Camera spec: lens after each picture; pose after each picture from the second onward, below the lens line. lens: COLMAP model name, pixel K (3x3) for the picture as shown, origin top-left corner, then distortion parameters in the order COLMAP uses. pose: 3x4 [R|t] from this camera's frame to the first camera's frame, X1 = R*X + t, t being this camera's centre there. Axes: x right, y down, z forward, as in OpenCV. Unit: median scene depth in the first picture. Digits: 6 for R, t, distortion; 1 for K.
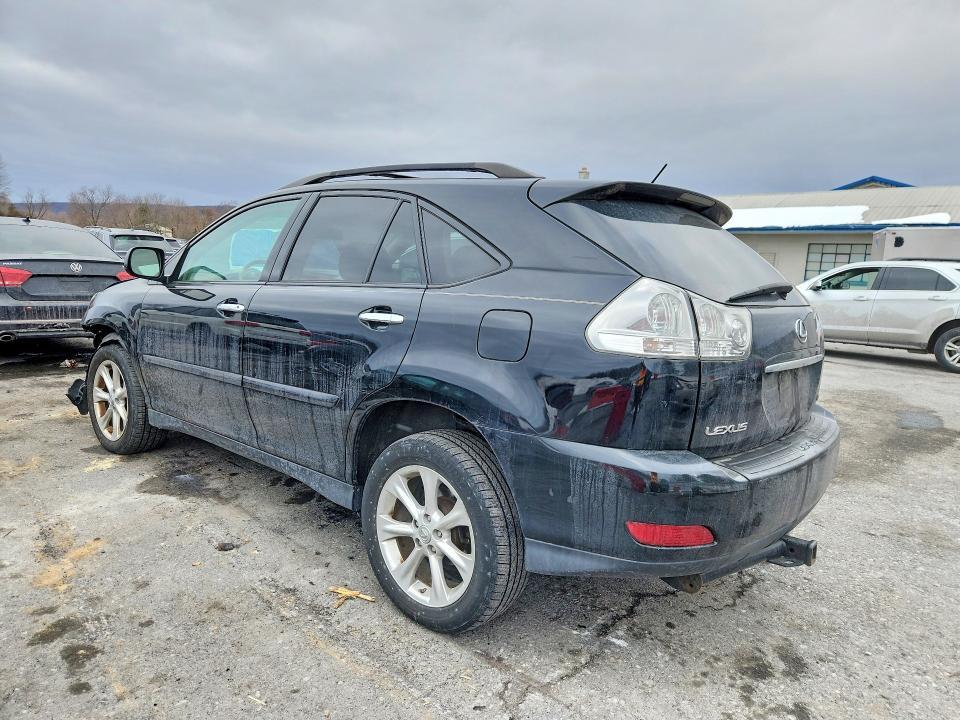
lens RADIAL K [[699.6, 0, 482.6], [0, 699.6, 361.9], [0, 0, 1]] dist [0.029384, -0.006013]
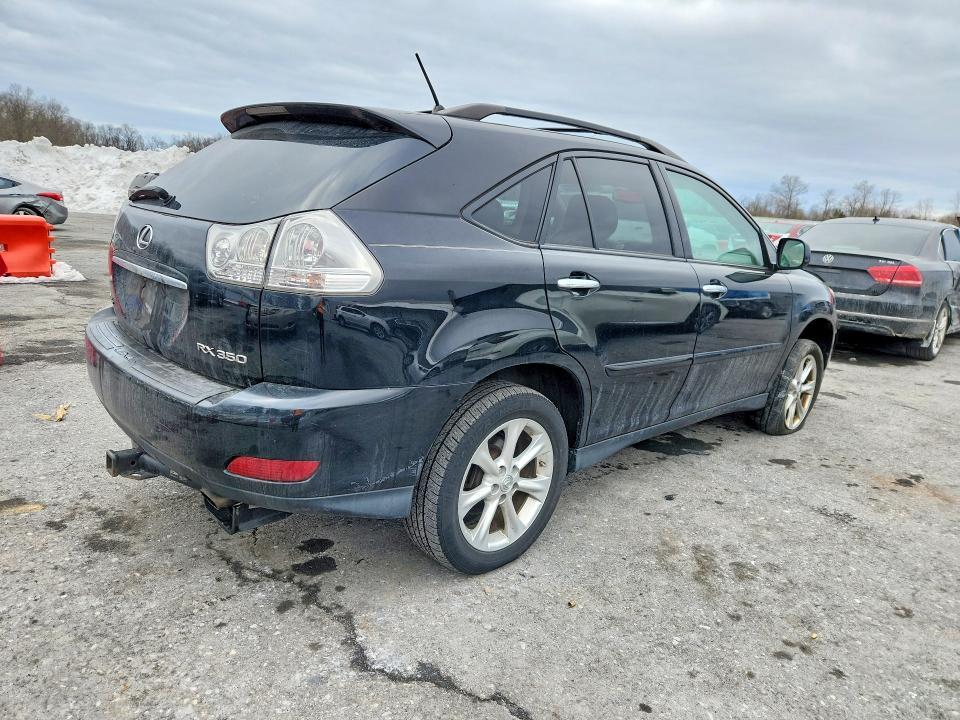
lens RADIAL K [[699.6, 0, 478.0], [0, 699.6, 353.4], [0, 0, 1]] dist [0.029384, -0.006013]
pose [[-0.166872, 0.135847, -0.976575, 1.275157], [-0.216953, 0.961129, 0.170770, -0.147370], [0.961813, 0.240368, -0.130913, 1.529552]]
